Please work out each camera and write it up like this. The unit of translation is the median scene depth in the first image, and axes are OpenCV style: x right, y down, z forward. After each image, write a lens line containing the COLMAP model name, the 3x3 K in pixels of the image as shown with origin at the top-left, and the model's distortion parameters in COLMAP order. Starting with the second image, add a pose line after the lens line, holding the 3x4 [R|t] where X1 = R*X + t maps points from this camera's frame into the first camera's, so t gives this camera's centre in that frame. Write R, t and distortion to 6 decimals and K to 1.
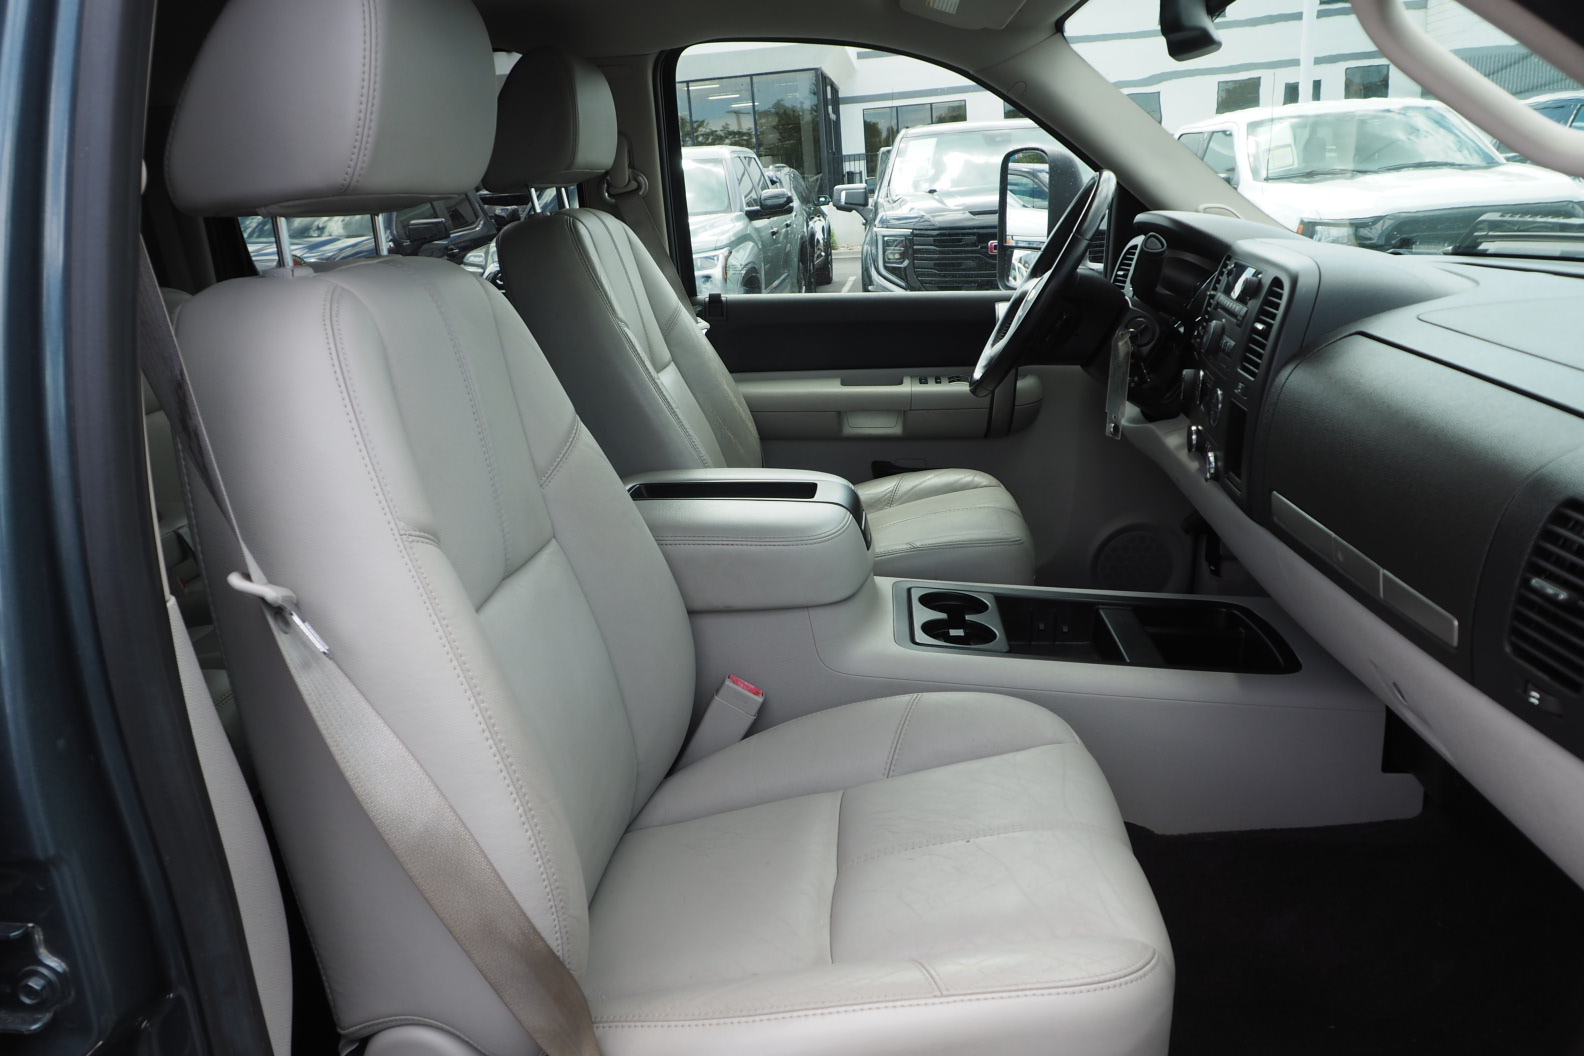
lens RADIAL K [[1147.4, 0, 793.3], [0, 1147.4, 540.8], [0, 0, 1]] dist [-0.012678, -0.003913]
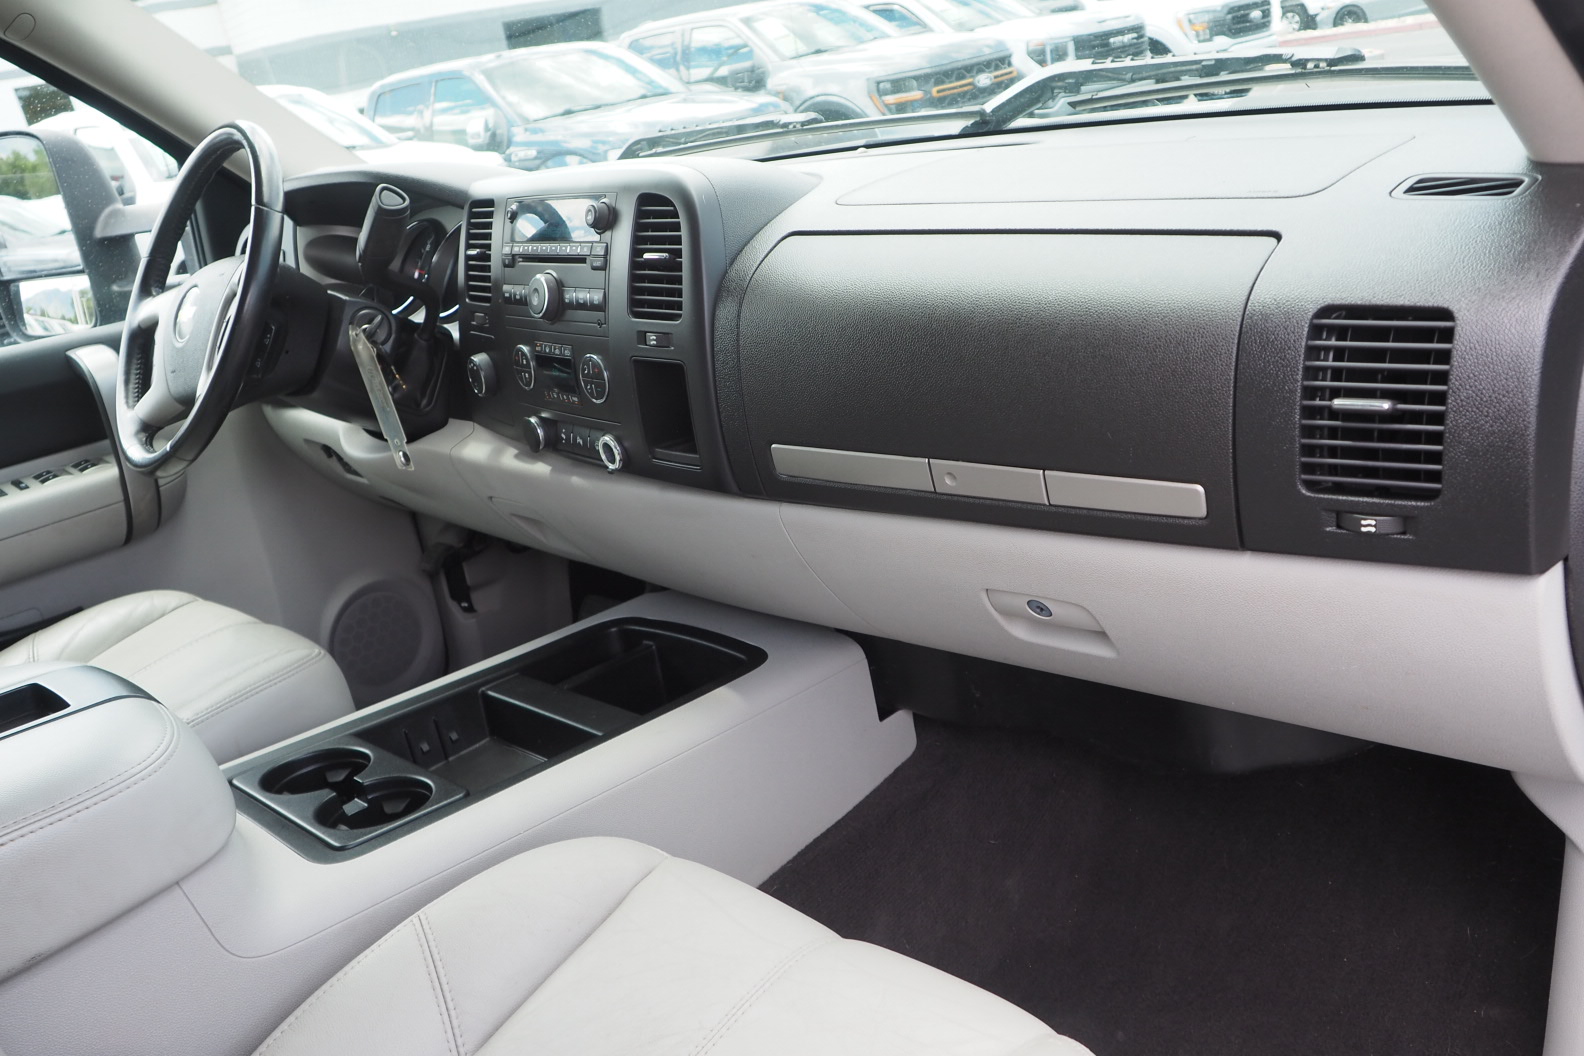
lens RADIAL K [[1241.7, 0, 801.0], [0, 1241.7, 529.6], [0, 0, 1]] dist [-0.017540, 0.000312]
pose [[0.611356, -0.304988, 0.730223, -0.170449], [0.339449, 0.934615, 0.106162, -0.056807], [-0.714855, 0.182971, 0.674910, 0.318949]]
